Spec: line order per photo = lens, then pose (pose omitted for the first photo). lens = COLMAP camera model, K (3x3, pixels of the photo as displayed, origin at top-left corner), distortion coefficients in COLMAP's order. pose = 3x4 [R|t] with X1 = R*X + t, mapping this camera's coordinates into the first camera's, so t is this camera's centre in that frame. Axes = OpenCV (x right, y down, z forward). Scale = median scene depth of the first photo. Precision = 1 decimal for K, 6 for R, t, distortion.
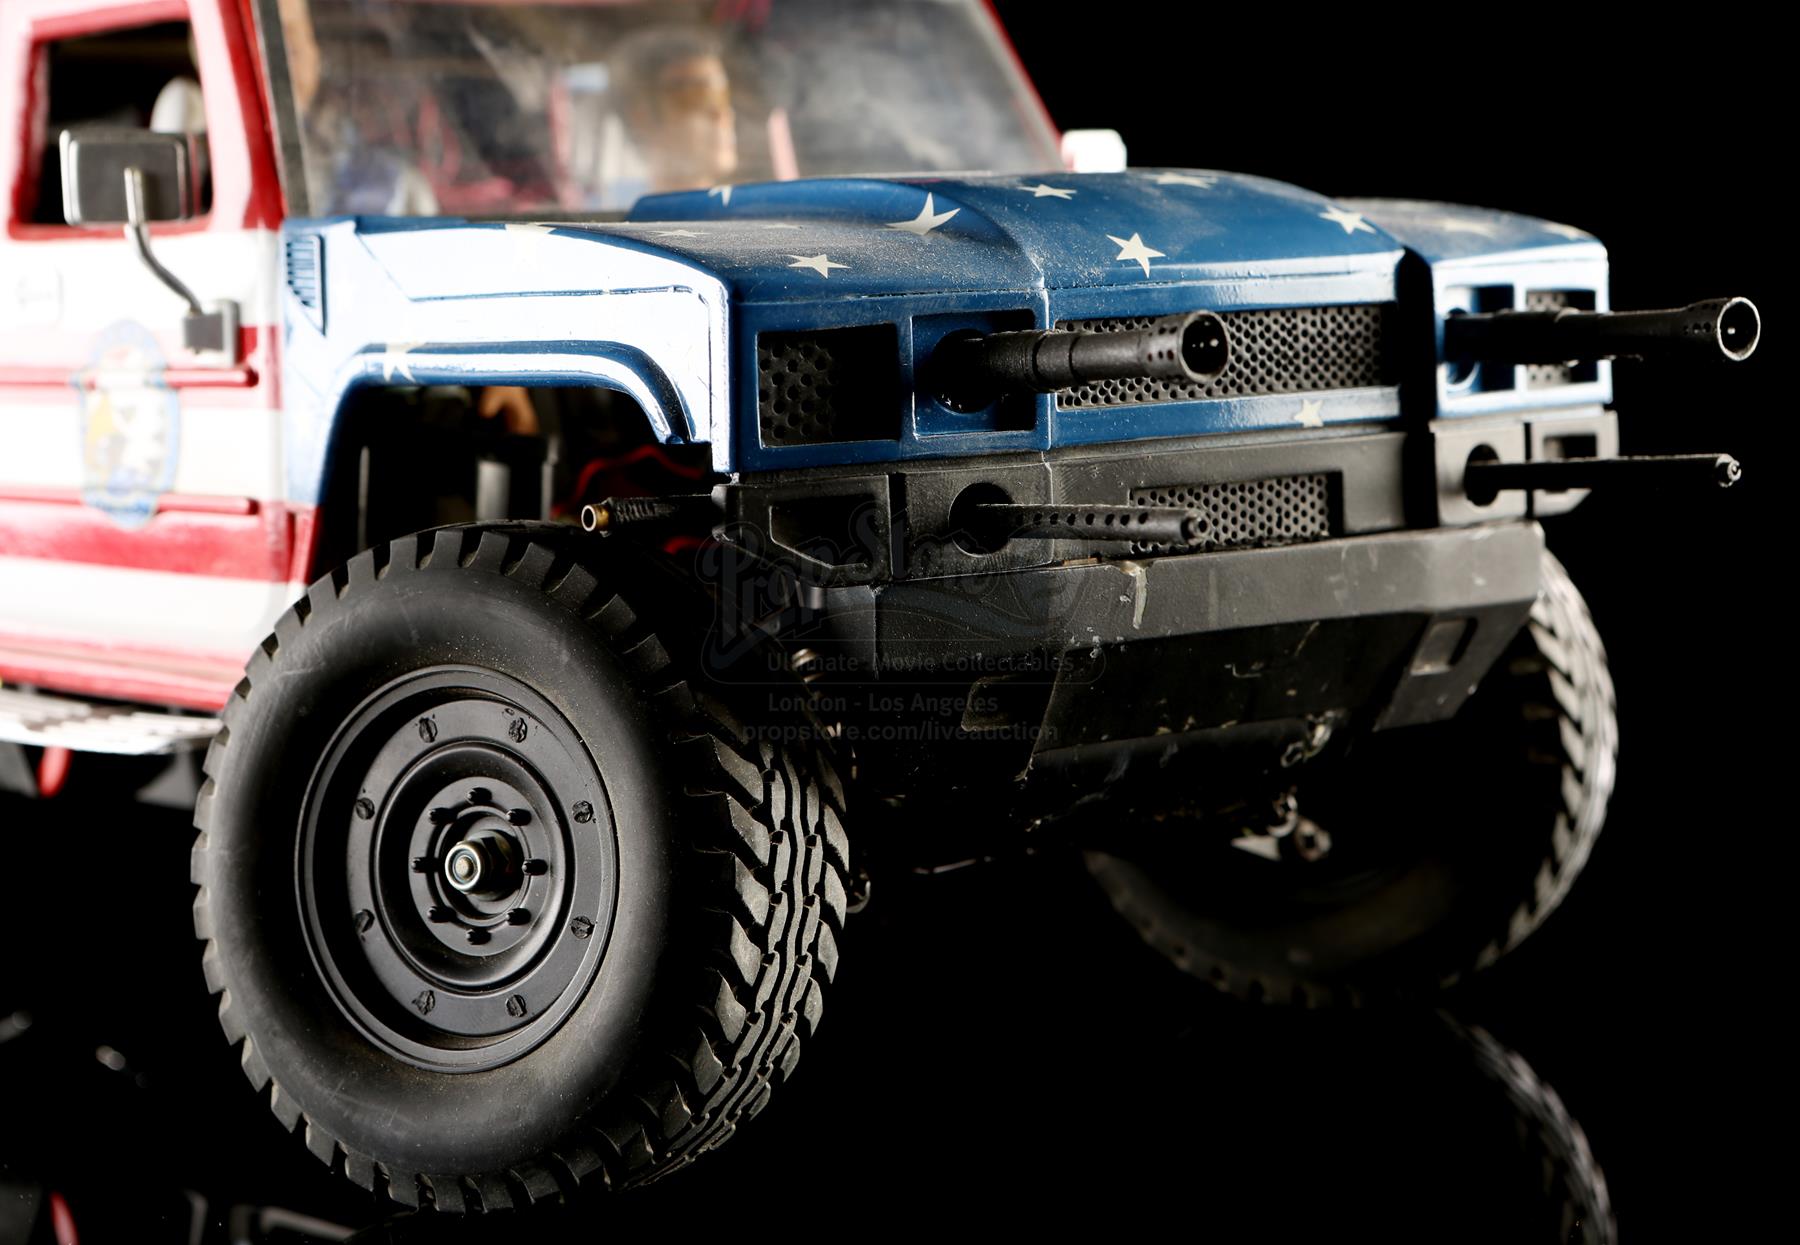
lens RADIAL K [[4060.6, 0, 893.8], [0, 4060.6, 636.5], [0, 0, 1]] dist [0.919702, 0.000000]
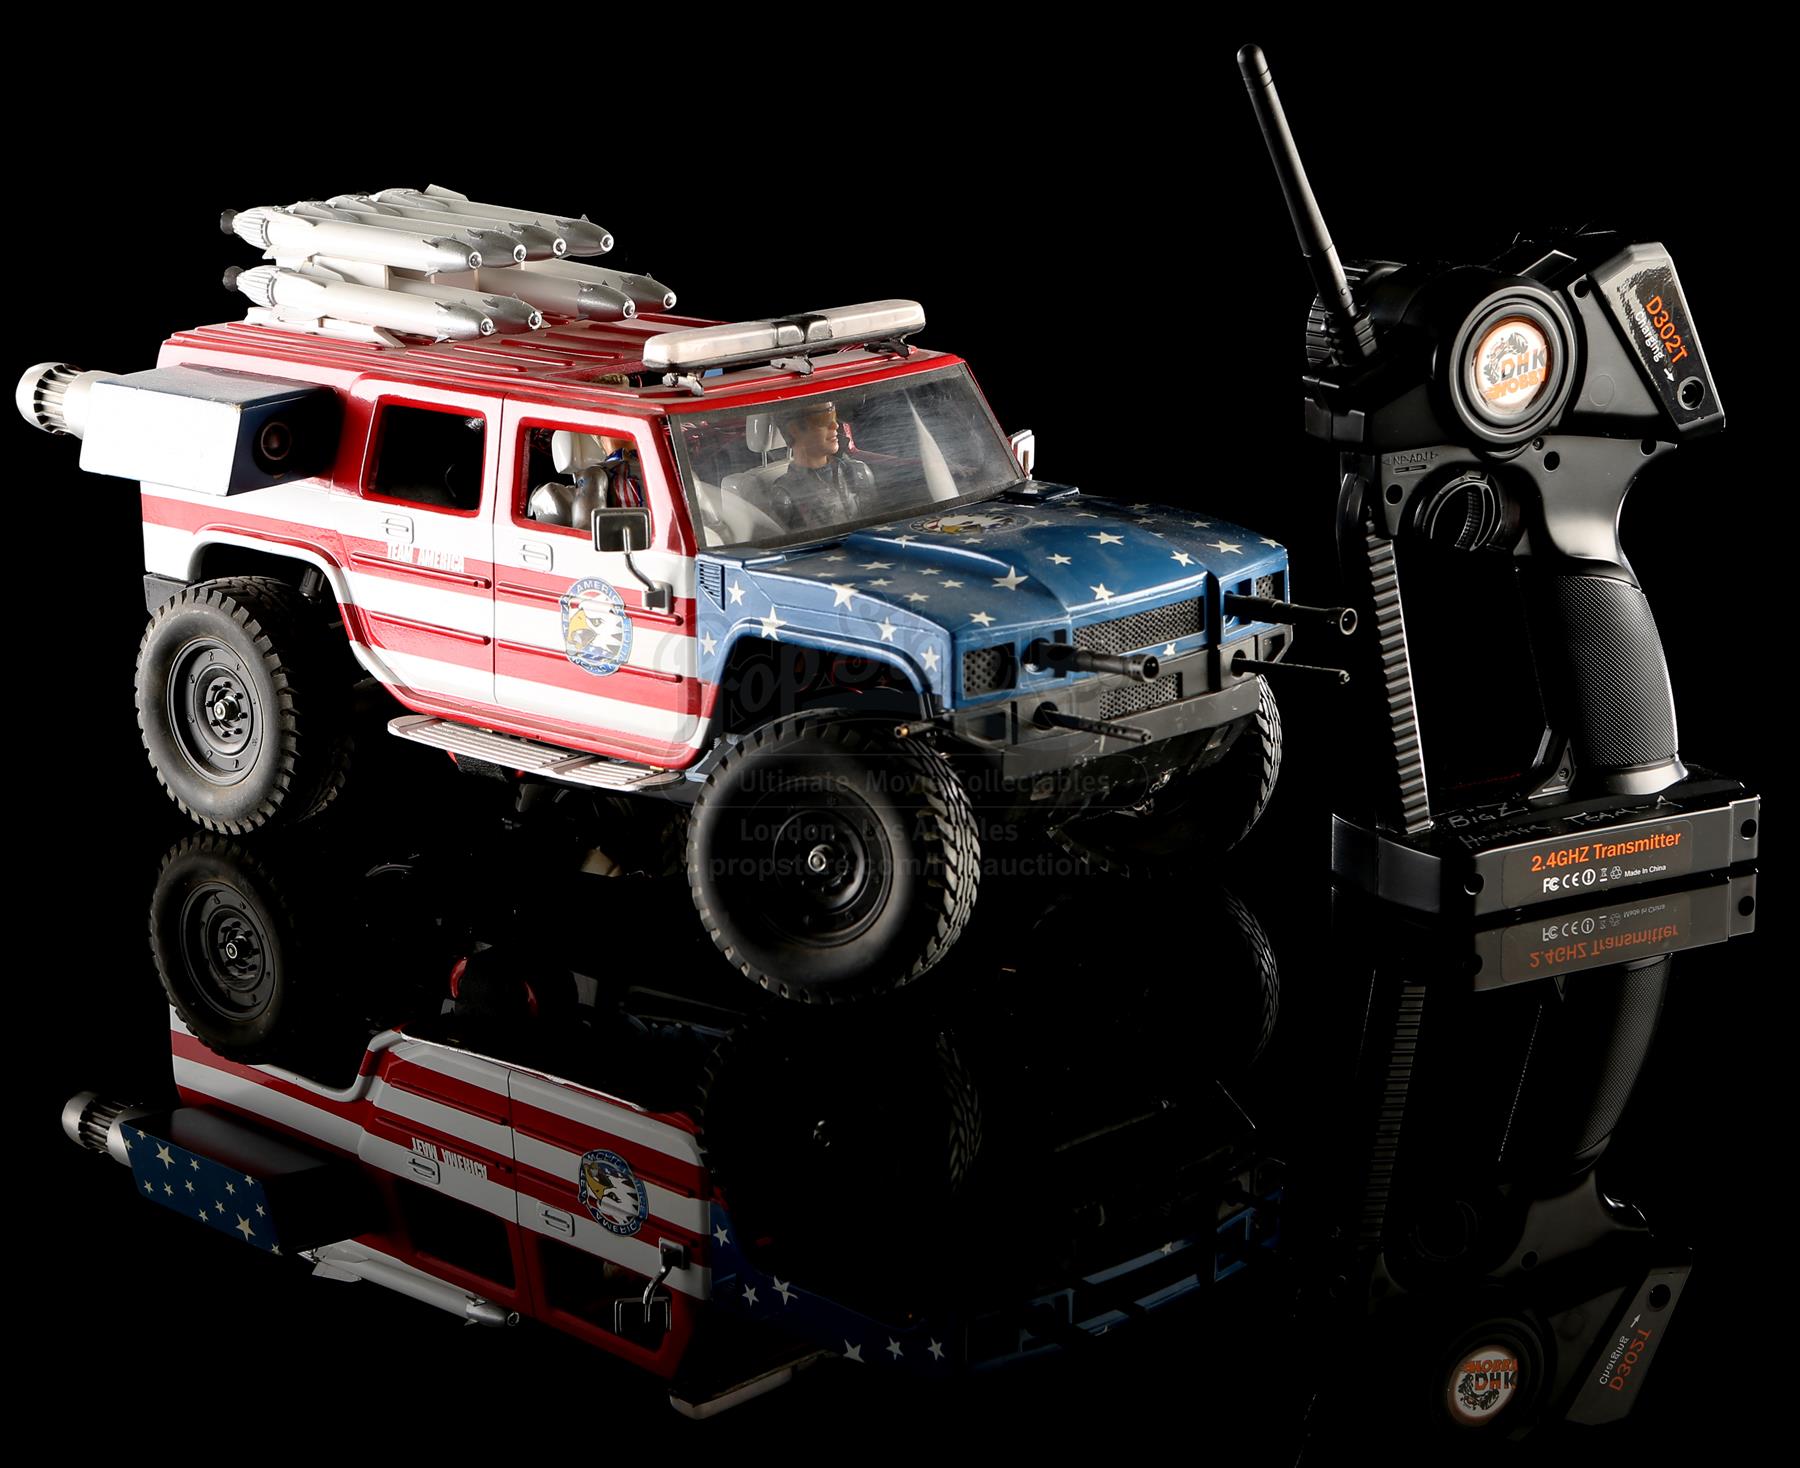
lens RADIAL K [[3507.2, 0, 902.8], [0, 3507.2, 739.4], [0, 0, 1]] dist [0.087487, 0.000000]
pose [[0.996539, -0.009780, 0.082546, -0.197266], [0.002356, 0.995979, 0.089555, -0.171134], [-0.083090, -0.089050, 0.992555, -0.872304]]
